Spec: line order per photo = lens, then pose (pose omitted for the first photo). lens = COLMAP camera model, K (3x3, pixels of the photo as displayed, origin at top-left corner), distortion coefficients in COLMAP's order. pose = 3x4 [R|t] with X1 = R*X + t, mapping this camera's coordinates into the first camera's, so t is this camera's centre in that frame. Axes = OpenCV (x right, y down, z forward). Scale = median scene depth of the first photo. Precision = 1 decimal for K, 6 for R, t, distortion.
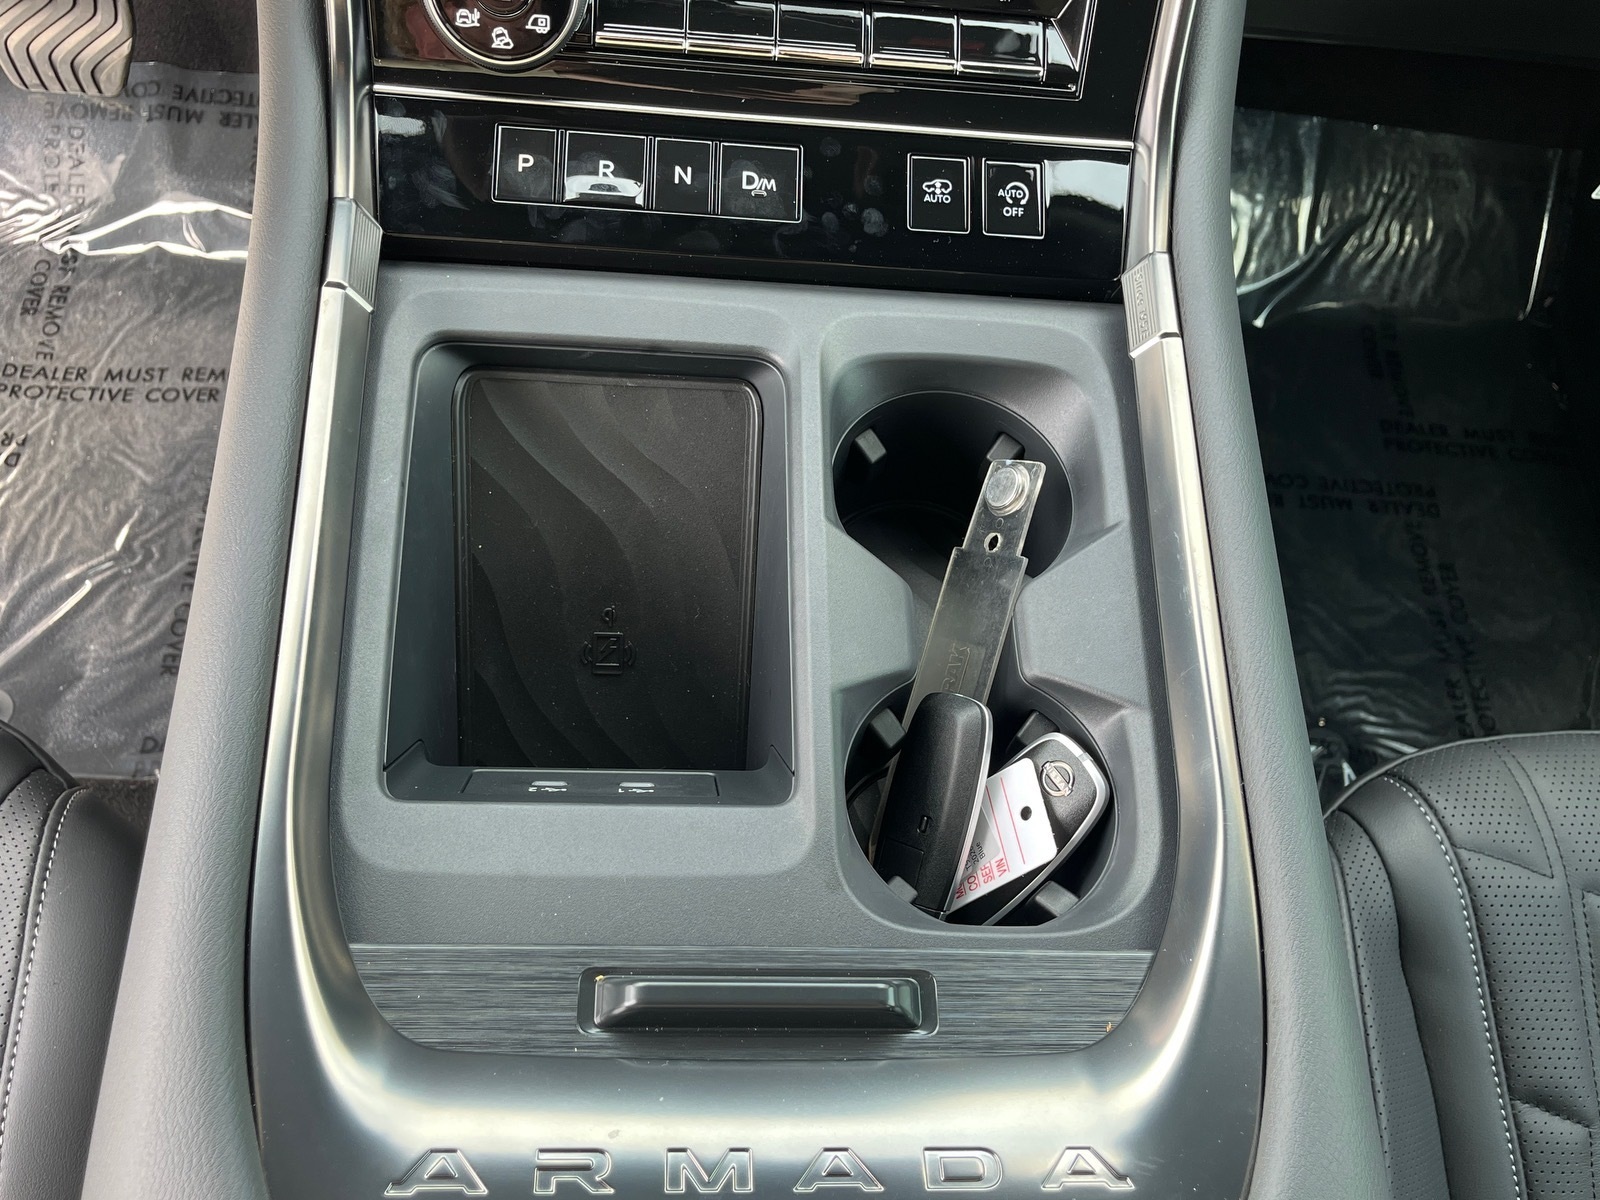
lens RADIAL K [[1398.9, 0, 788.1], [0, 1398.9, 598.0], [0, 0, 1]] dist [0.042258, -0.037884]
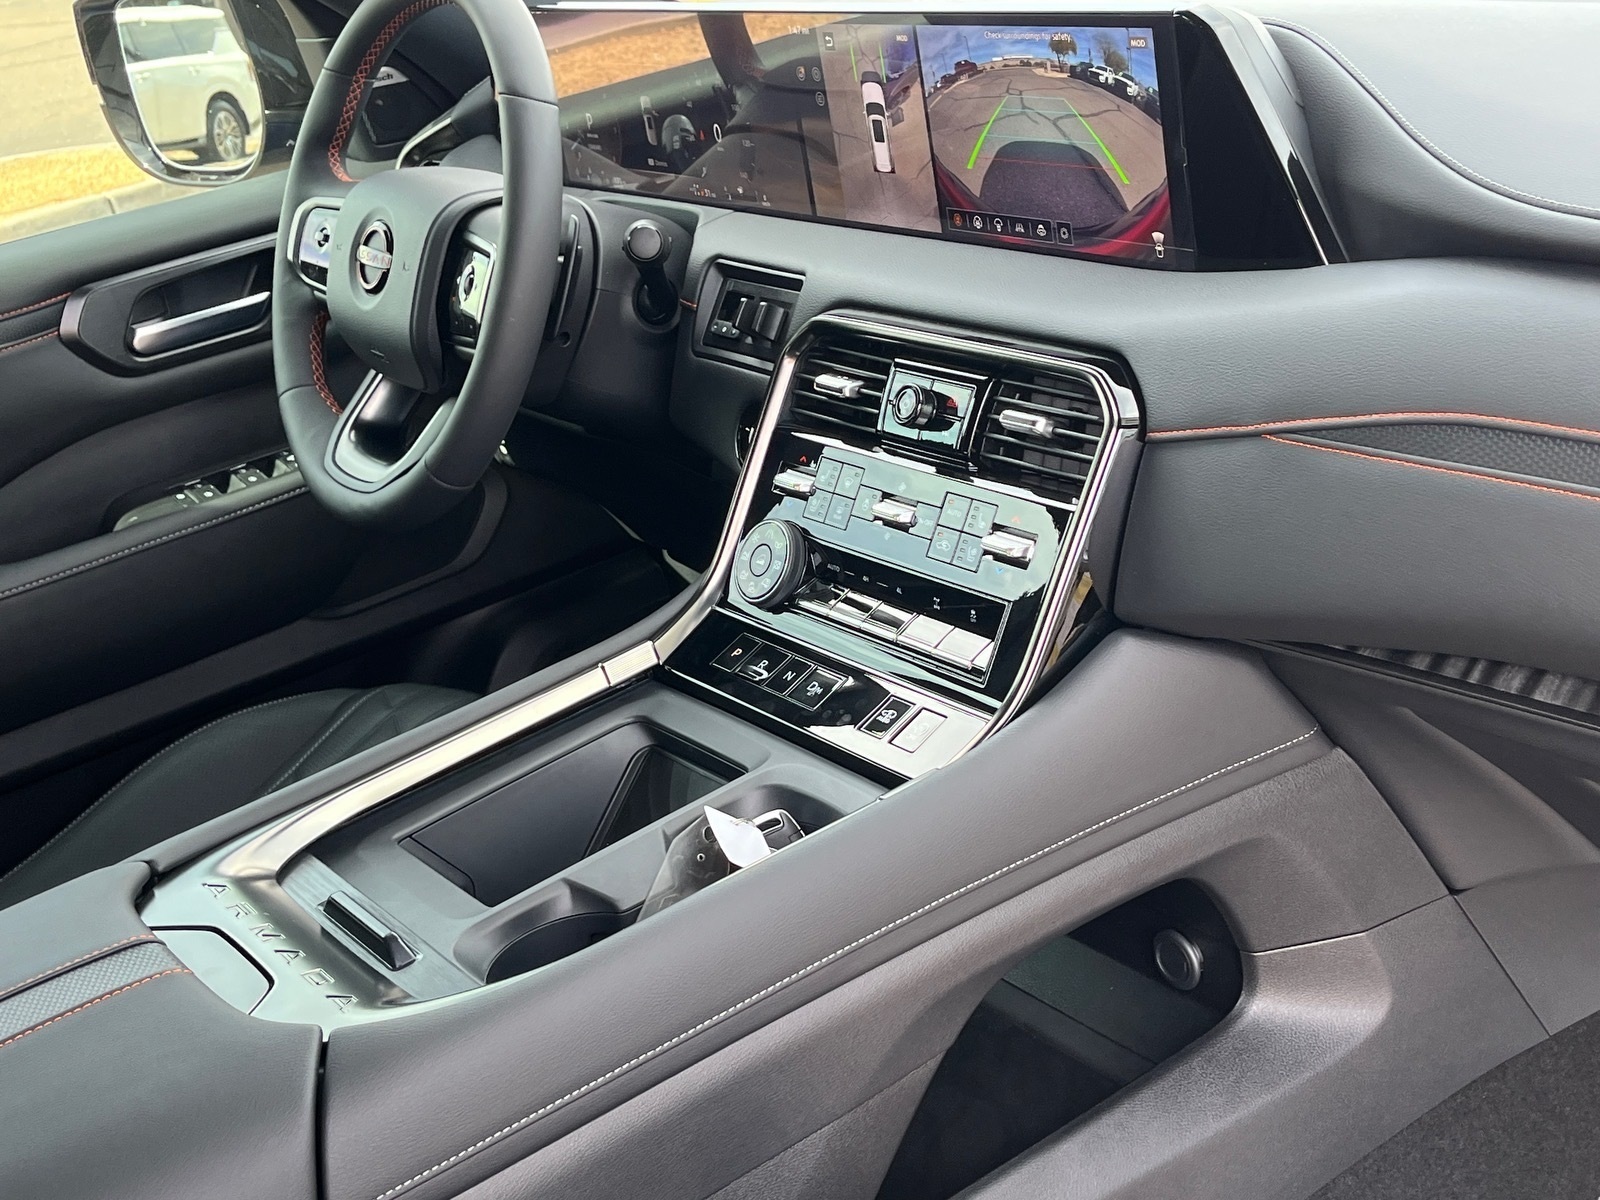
lens RADIAL K [[2100.2, 0, 836.4], [0, 2100.2, 654.1], [0, 0, 1]] dist [0.048167, 0.000000]
pose [[0.548545, 0.137852, -0.824679, 1.929128], [-0.589258, 0.763482, -0.264329, 0.286216], [0.593189, 0.630945, 0.500035, -0.198289]]
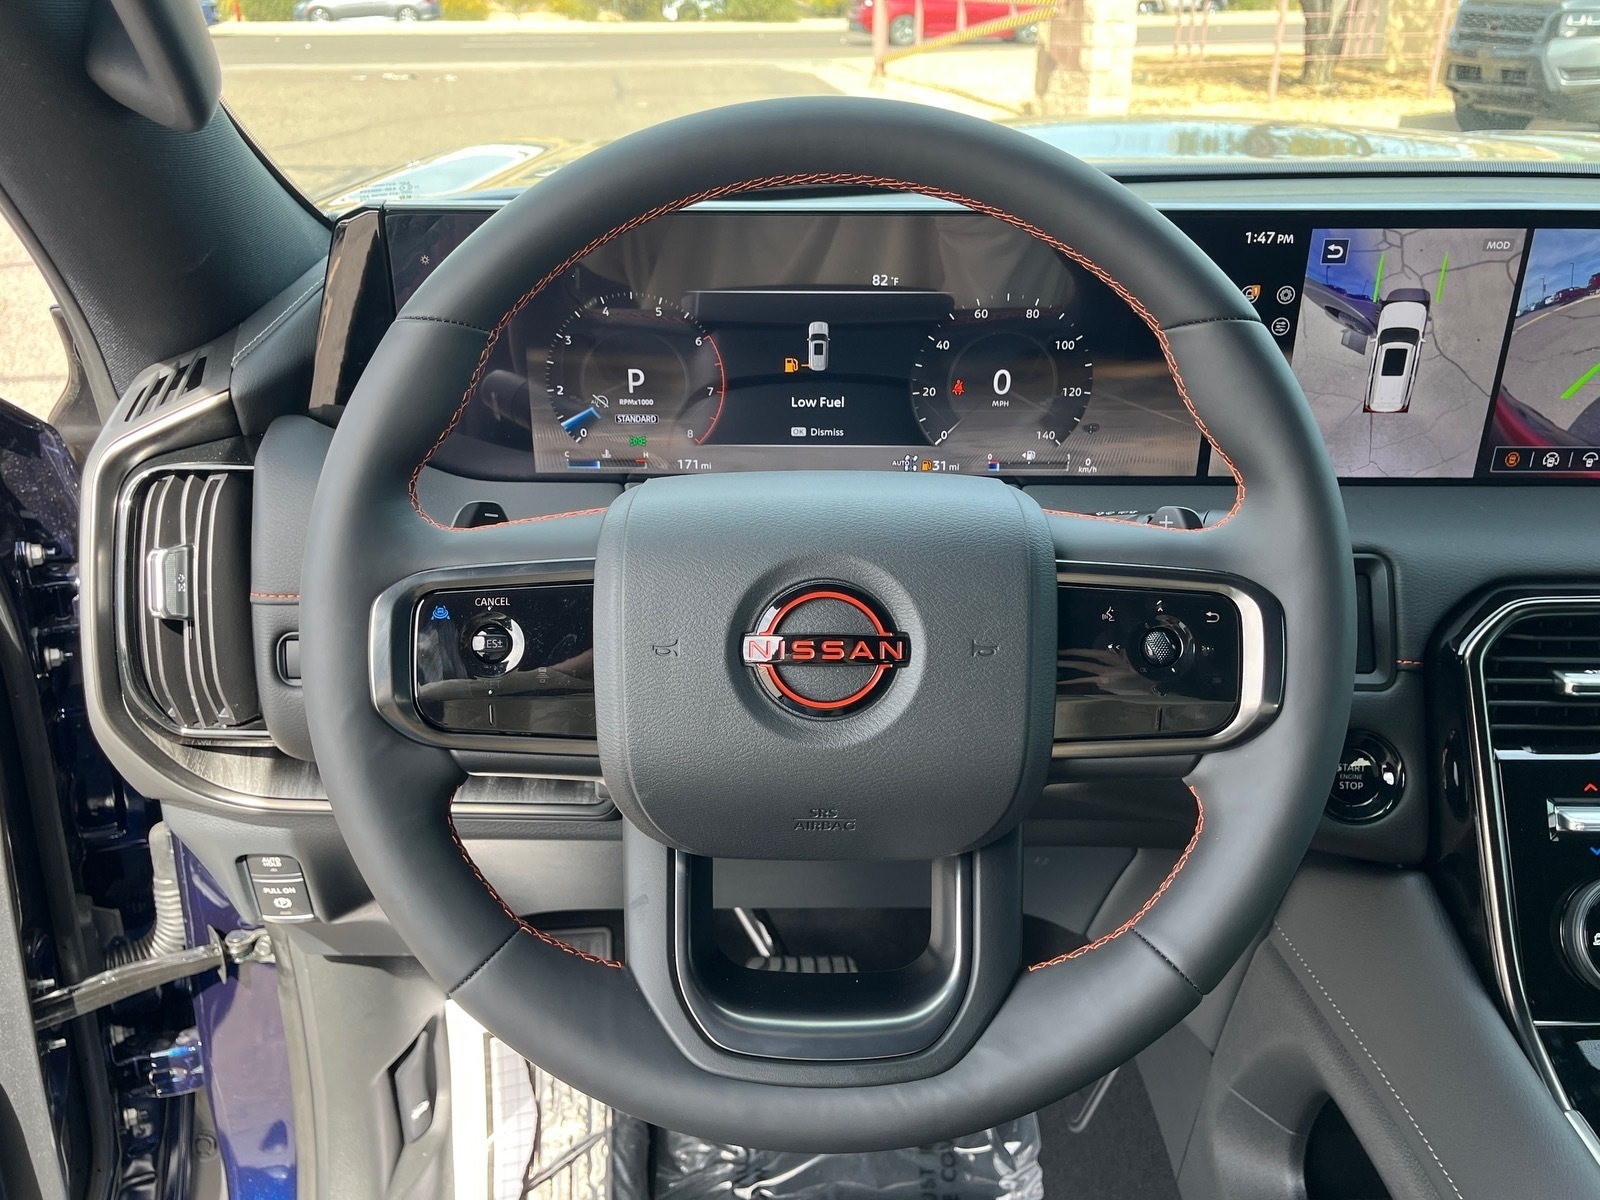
lens RADIAL K [[1398.9, 0, 784.6], [0, 1398.9, 607.0], [0, 0, 1]] dist [0.042258, -0.037884]
pose [[0.993360, -0.095855, -0.063622, -0.819873], [0.040397, 0.808410, -0.587232, 0.057400], [0.107722, 0.580763, 0.806914, -0.317183]]
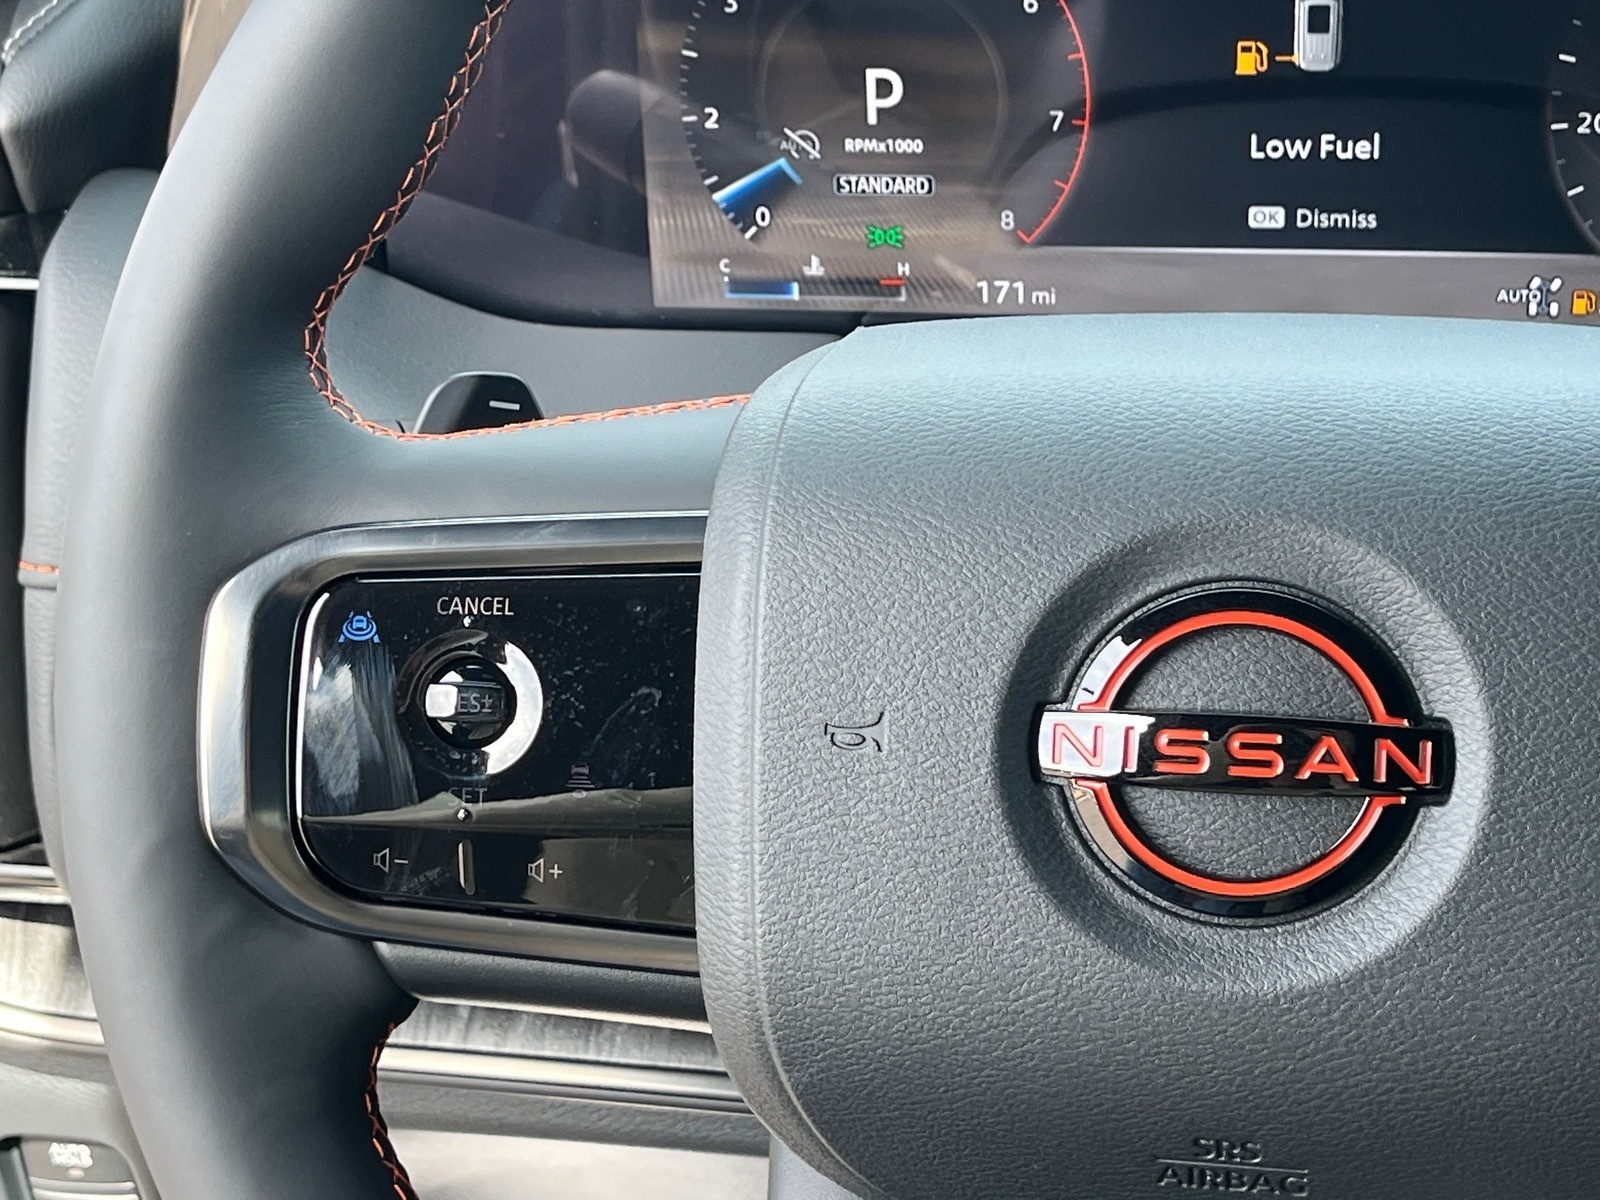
lens RADIAL K [[3146.8, 0, 752.3], [0, 3146.8, 604.6], [0, 0, 1]] dist [0.088450, 0.000000]
pose [[0.964039, -0.060861, -0.258699, -0.752482], [-0.104981, 0.807051, -0.581074, 0.012734], [0.244148, 0.587337, 0.771639, -0.262457]]
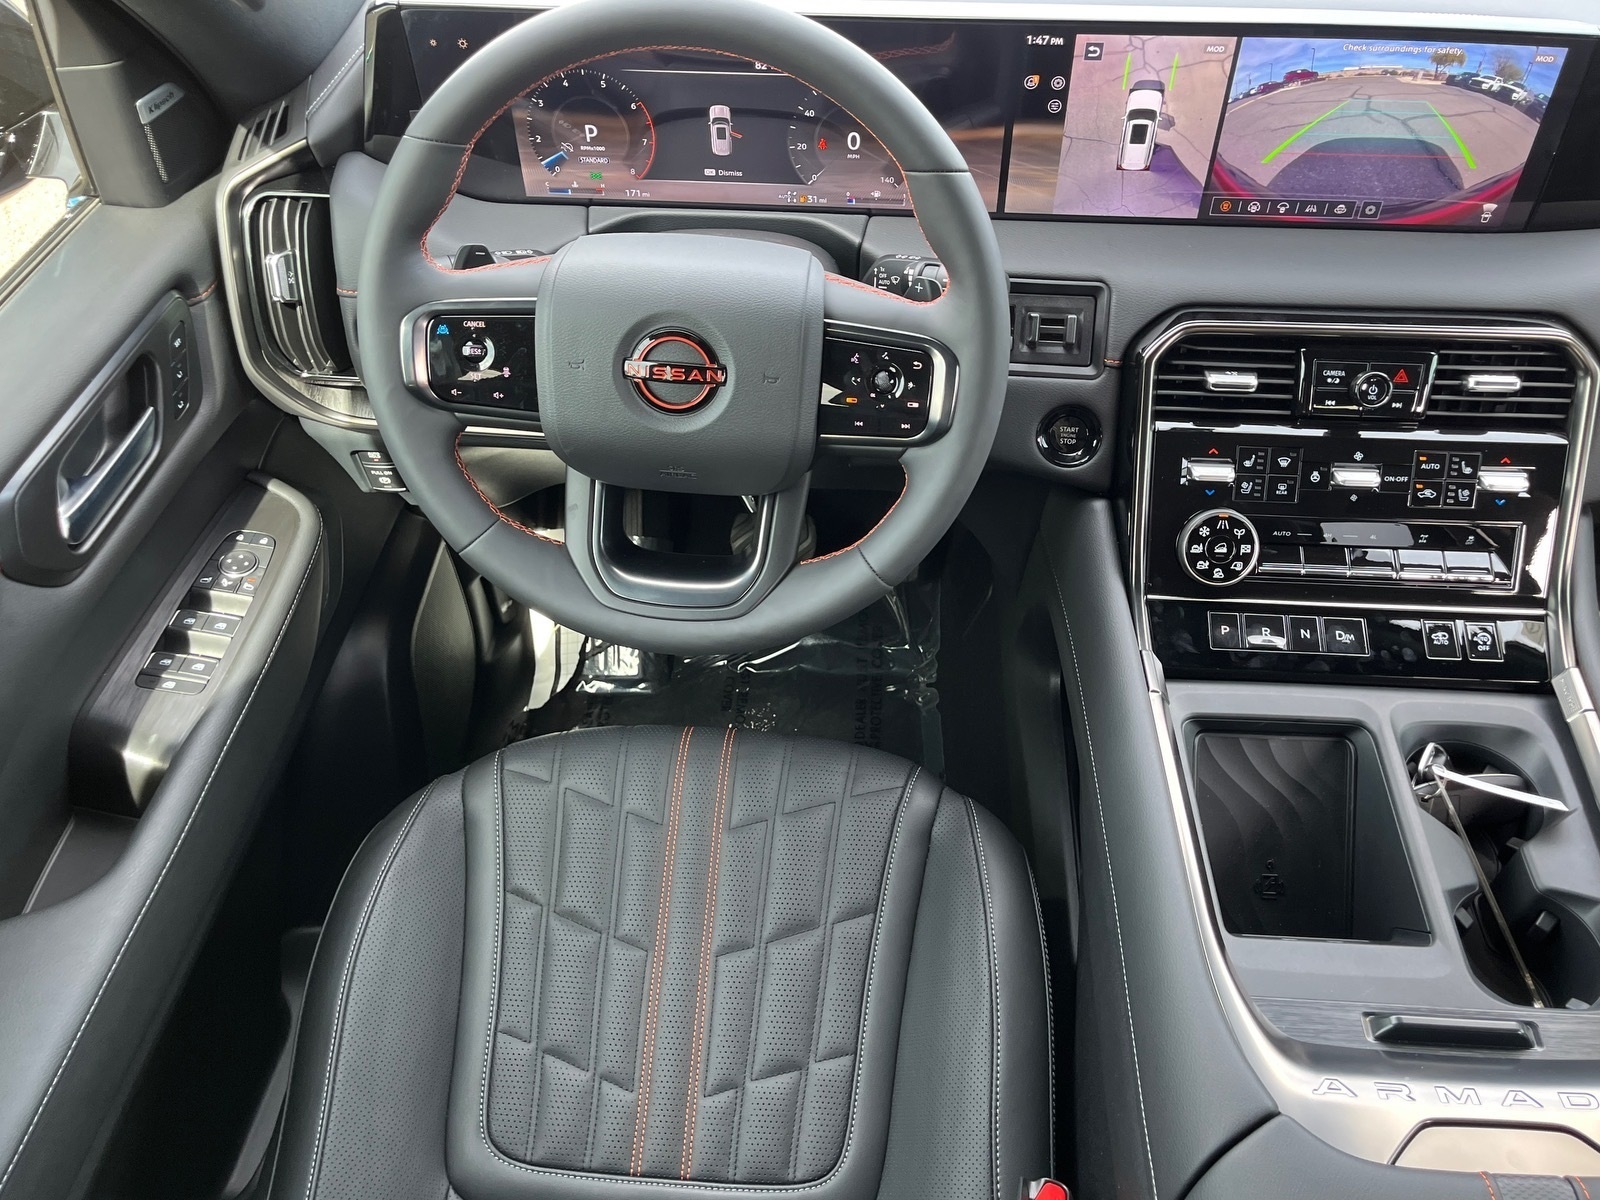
lens RADIAL K [[1285.5, 0, 807.0], [0, 1285.5, 608.8], [0, 0, 1]] dist [0.046510, -0.061875]
pose [[0.988408, -0.025260, -0.149705, -0.484305], [-0.016247, 0.962800, -0.269725, 0.162426], [0.150949, 0.269031, 0.951229, -0.823220]]
